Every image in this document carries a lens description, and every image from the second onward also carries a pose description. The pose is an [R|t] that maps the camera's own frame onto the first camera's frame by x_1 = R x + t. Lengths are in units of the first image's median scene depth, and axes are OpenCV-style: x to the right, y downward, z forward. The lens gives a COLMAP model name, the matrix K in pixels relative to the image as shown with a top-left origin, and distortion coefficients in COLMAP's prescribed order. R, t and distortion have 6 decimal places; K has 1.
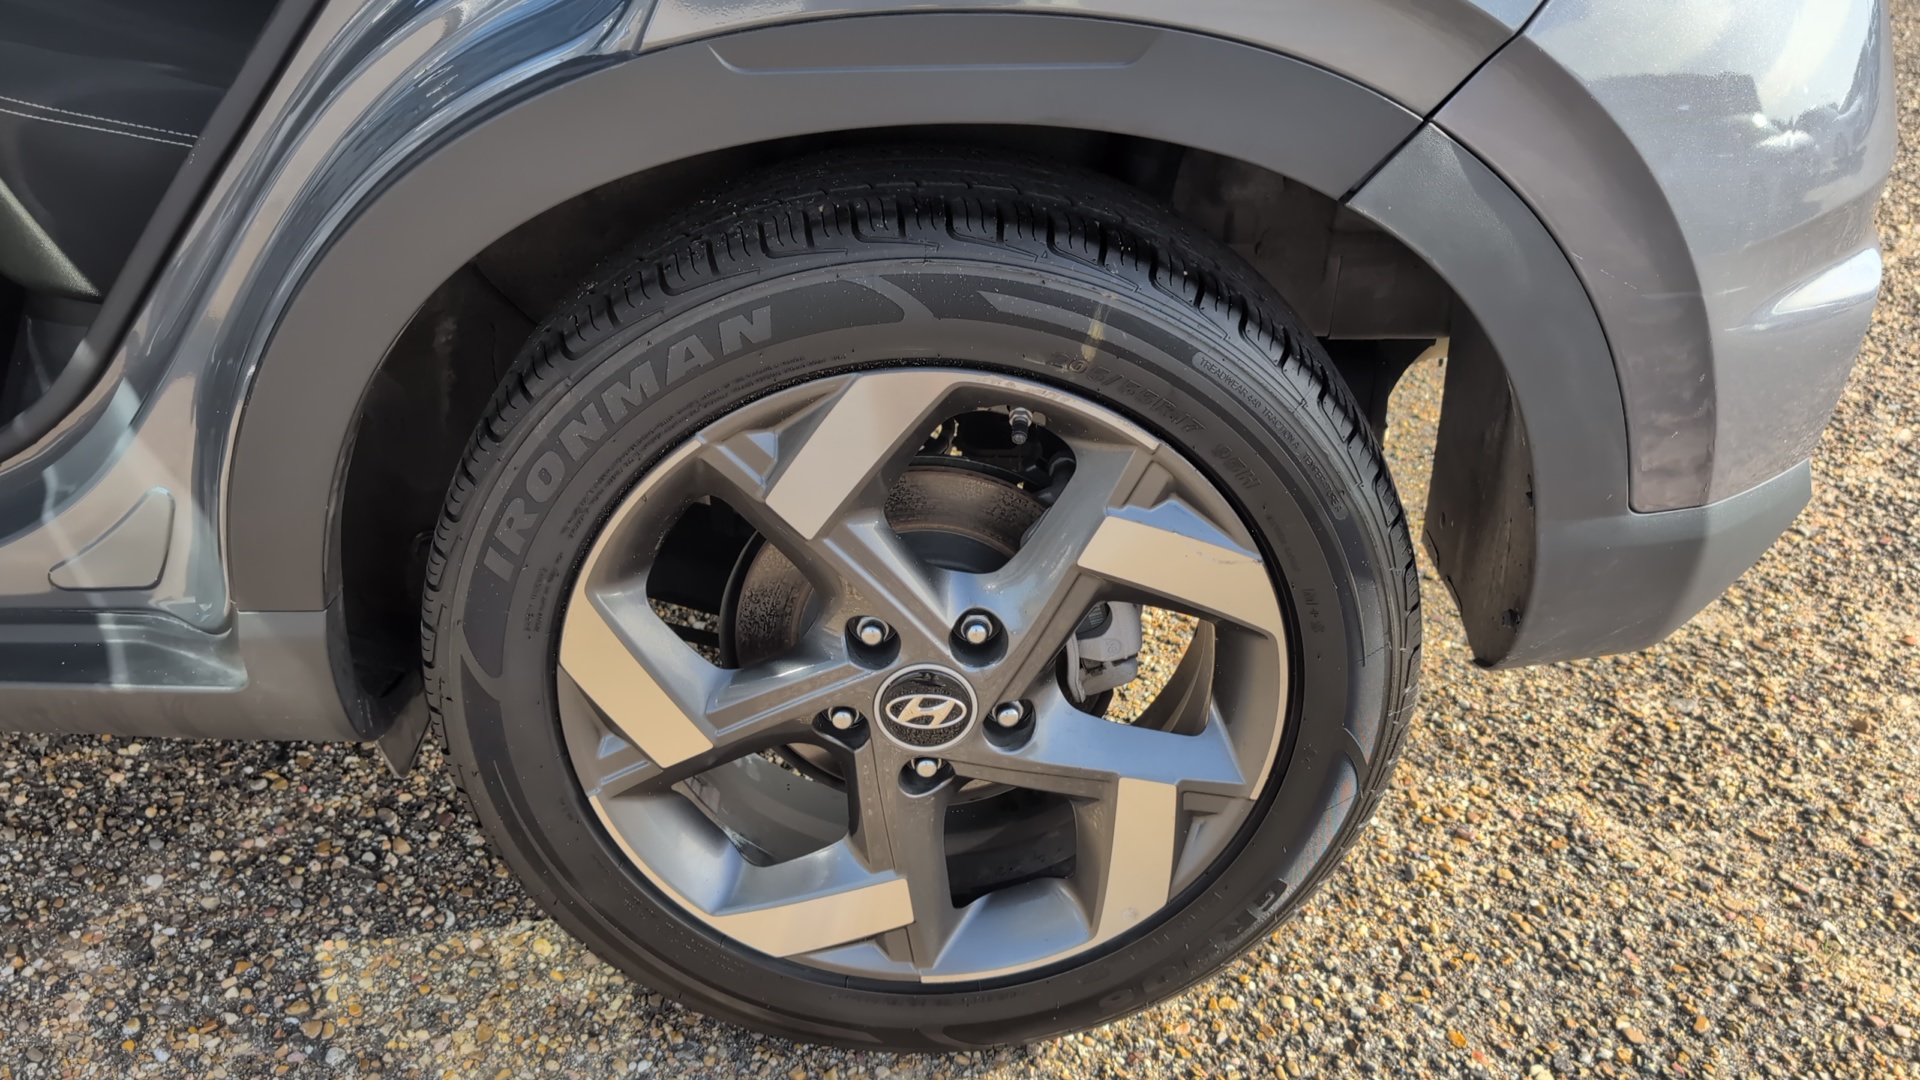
lens RADIAL K [[1601.4, 0, 960.0], [0, 1601.4, 540.0], [0, 0, 1]] dist [0.001484, -0.009478]
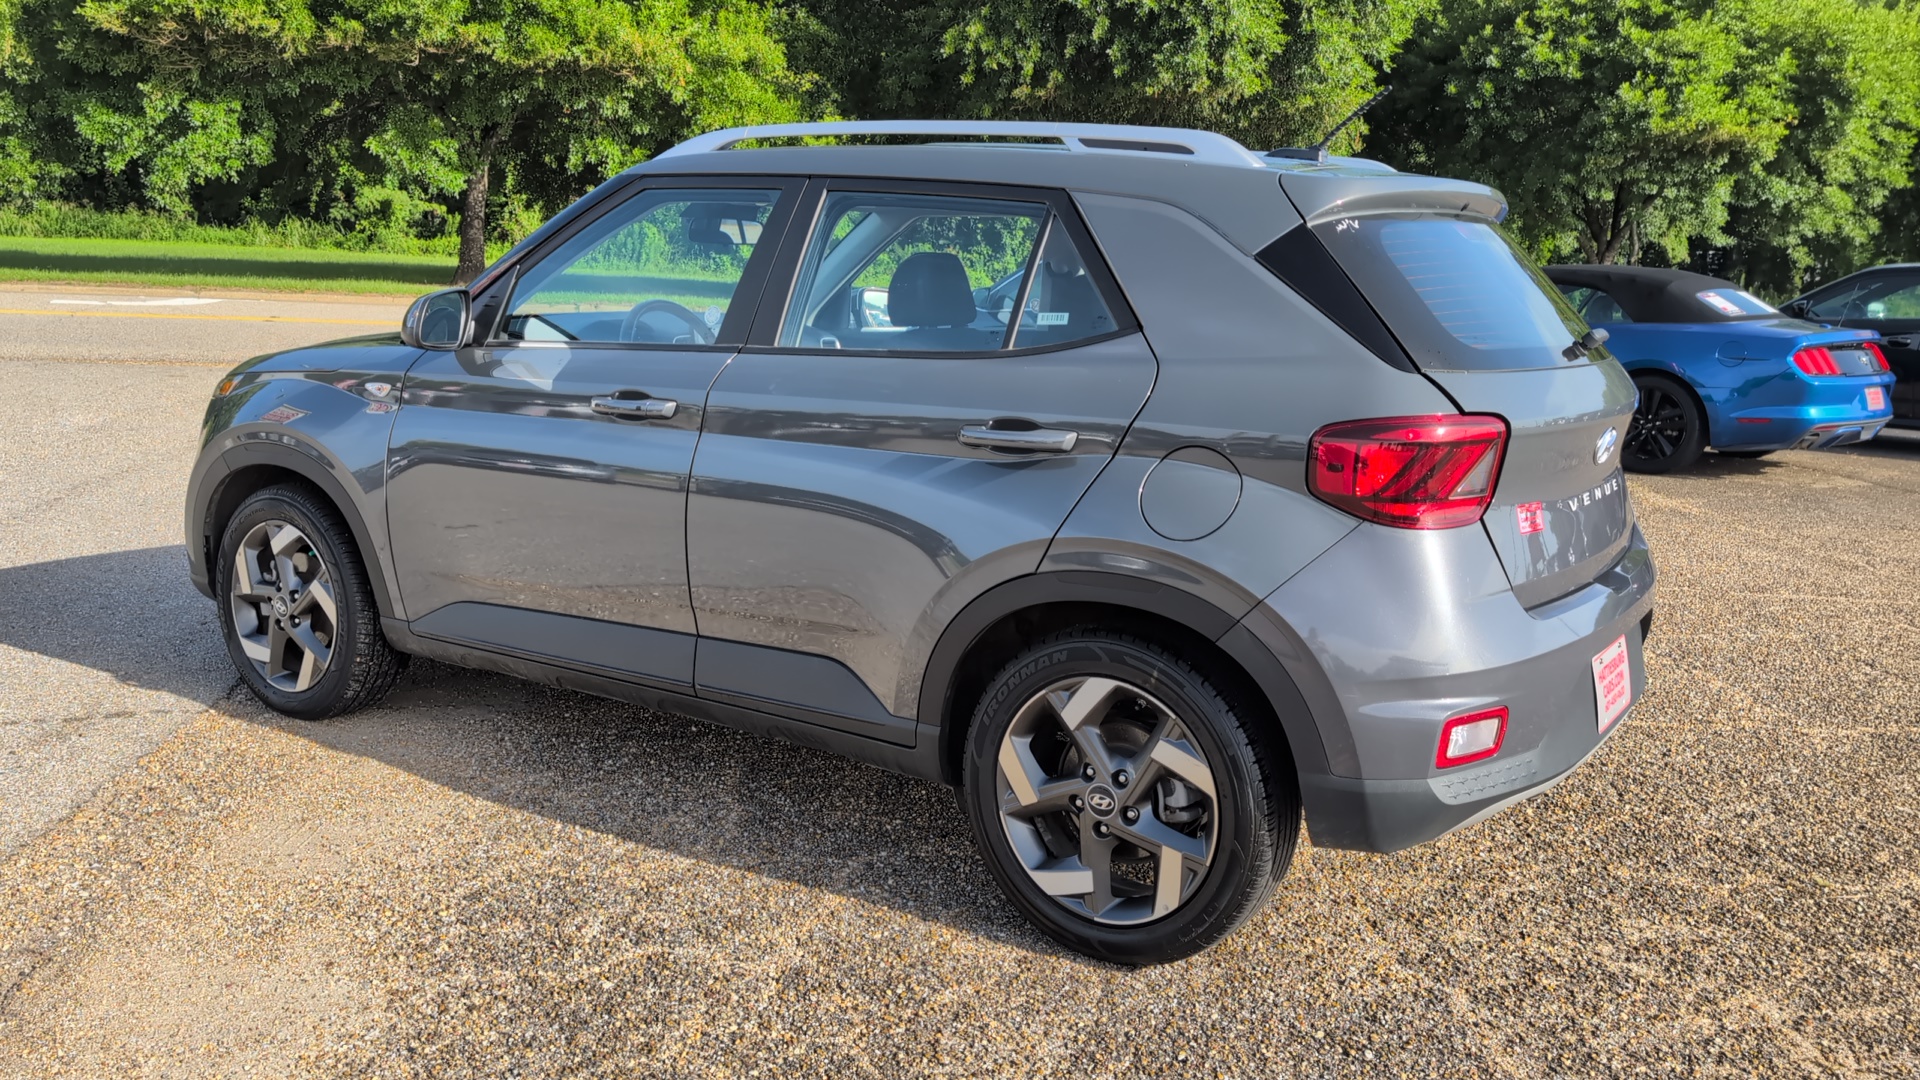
lens RADIAL K [[1601.4, 0, 960.0], [0, 1601.4, 540.0], [0, 0, 1]] dist [0.001484, -0.009478]
pose [[0.815188, 0.108834, -0.568879, 1.397562], [-0.297842, 0.921143, -0.250572, 0.482817], [0.496748, 0.373700, 0.783320, -1.605580]]
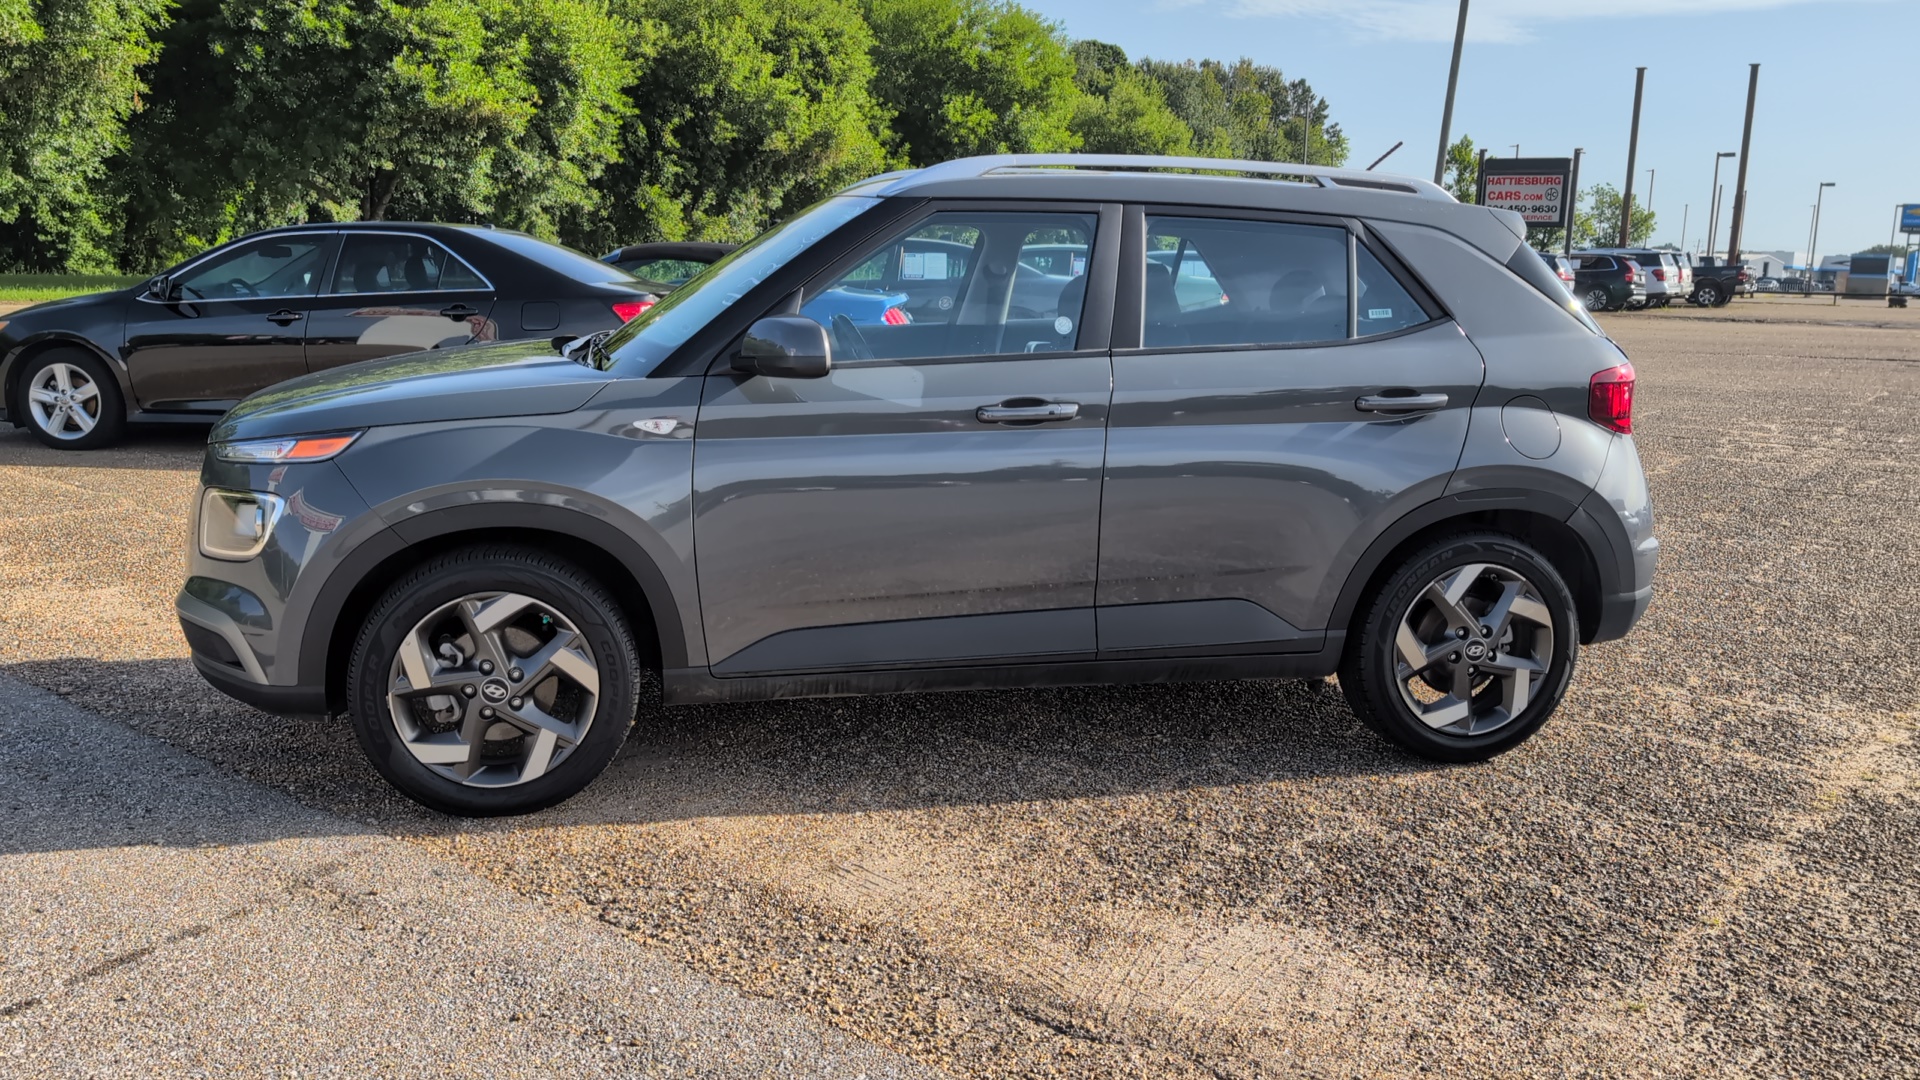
lens RADIAL K [[1601.4, 0, 960.0], [0, 1601.4, 540.0], [0, 0, 1]] dist [0.001484, -0.009478]
pose [[0.978560, -0.035288, 0.202918, -2.205169], [0.099171, 0.944214, -0.314047, 1.028029], [-0.180516, 0.327437, 0.927469, -2.754979]]
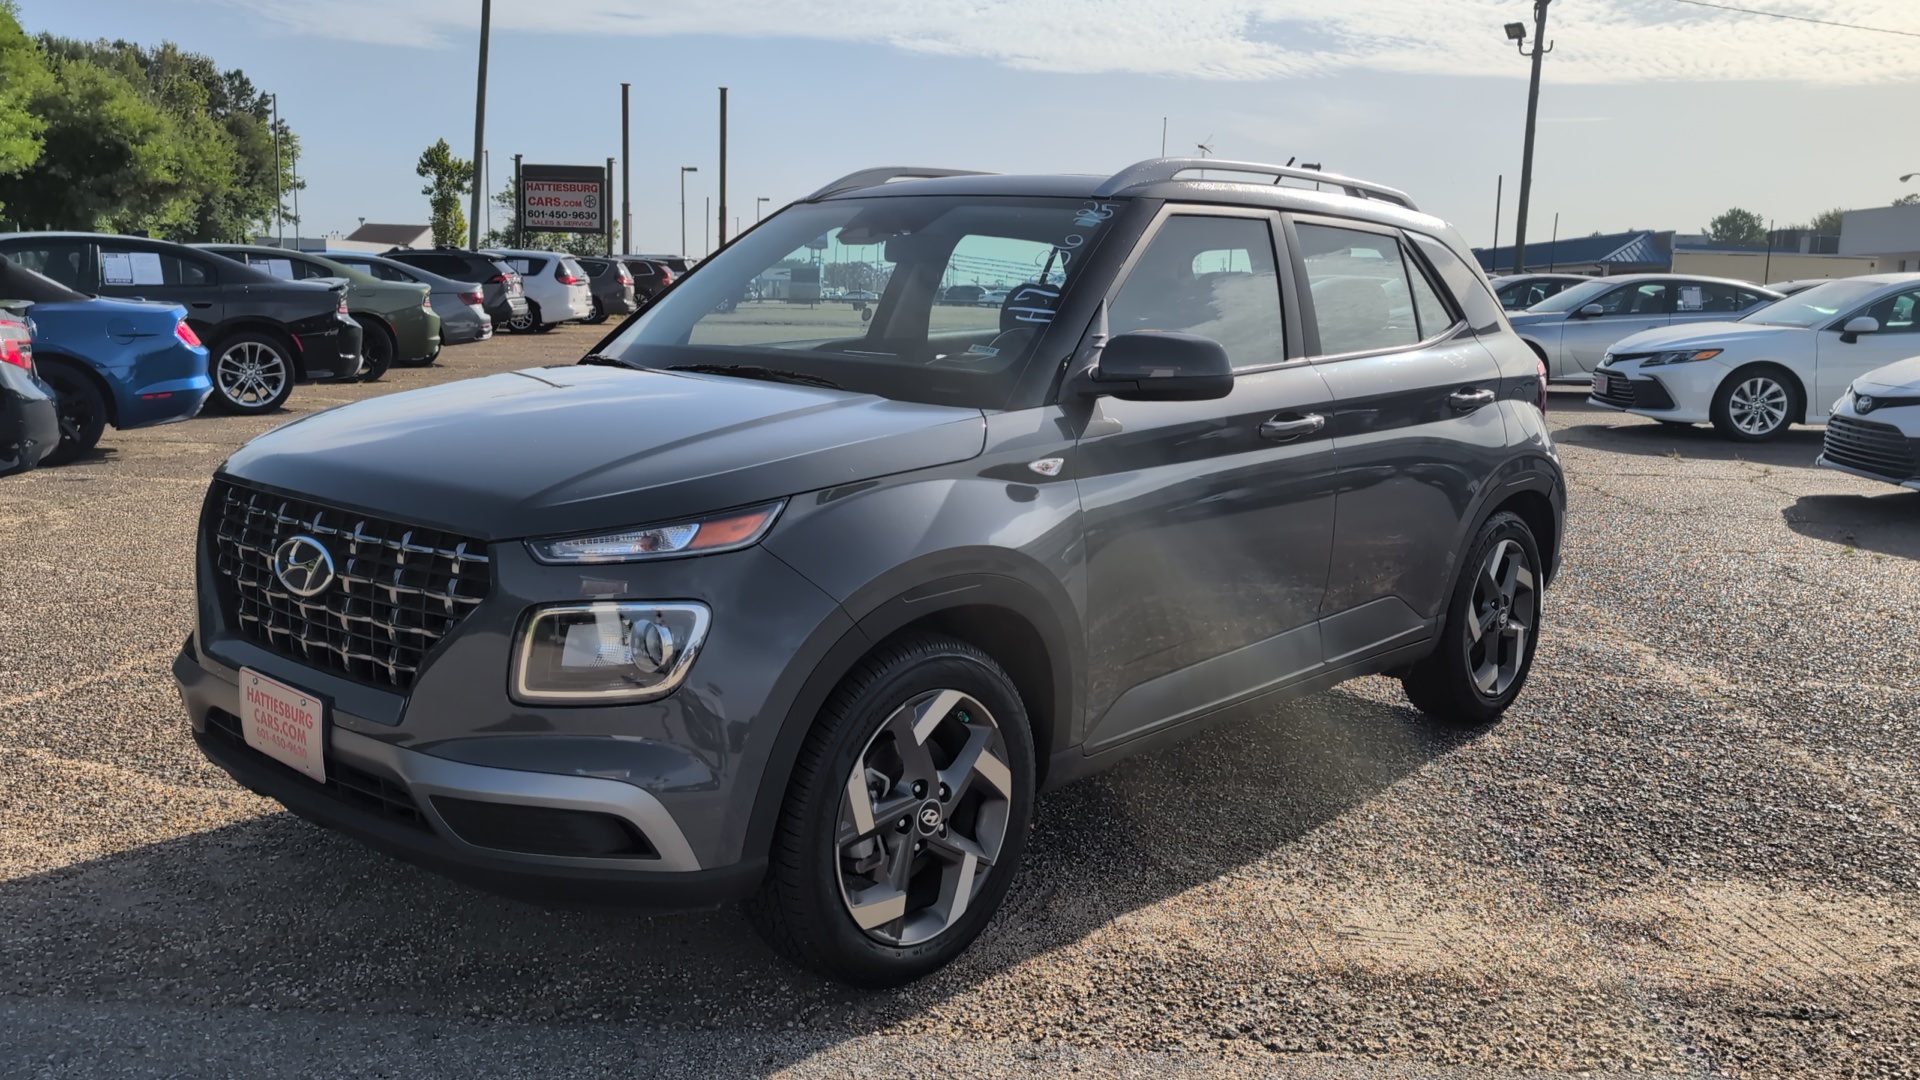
lens RADIAL K [[1601.4, 0, 960.0], [0, 1601.4, 540.0], [0, 0, 1]] dist [0.001484, -0.009478]
pose [[0.673920, -0.120288, 0.728947, -4.500200], [0.351515, 0.920029, -0.173161, 0.152569], [-0.649823, 0.372932, 0.662308, -1.142960]]
